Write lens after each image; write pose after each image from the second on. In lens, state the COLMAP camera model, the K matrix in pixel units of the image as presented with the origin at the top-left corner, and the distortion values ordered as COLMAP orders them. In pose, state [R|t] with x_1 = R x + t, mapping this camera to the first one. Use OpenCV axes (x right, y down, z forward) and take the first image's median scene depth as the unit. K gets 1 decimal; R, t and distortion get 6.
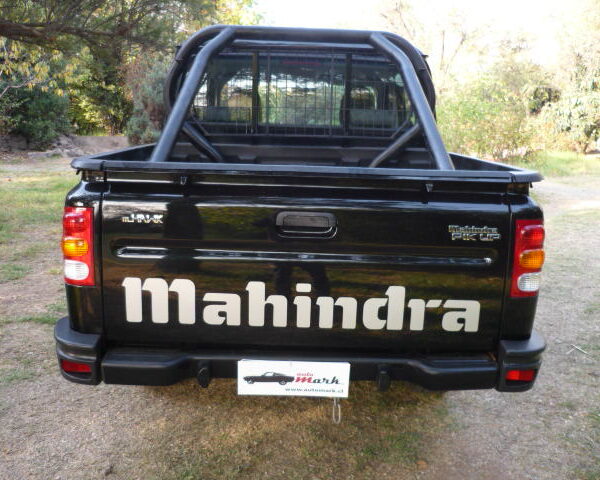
lens RADIAL K [[641.2, 0, 300.9], [0, 641.2, 268.6], [0, 0, 1]] dist [-0.050666, 0.034917]
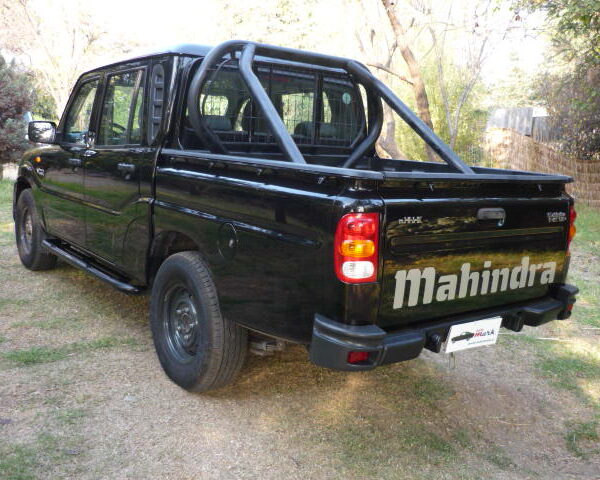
lens RADIAL K [[641.2, 0, 300.9], [0, 641.2, 268.6], [0, 0, 1]] dist [-0.050666, 0.034917]
pose [[0.793034, -0.106039, 0.599878, -1.107276], [0.104657, 0.993808, 0.037318, -0.052061], [-0.600120, 0.033187, 0.799221, 0.157219]]
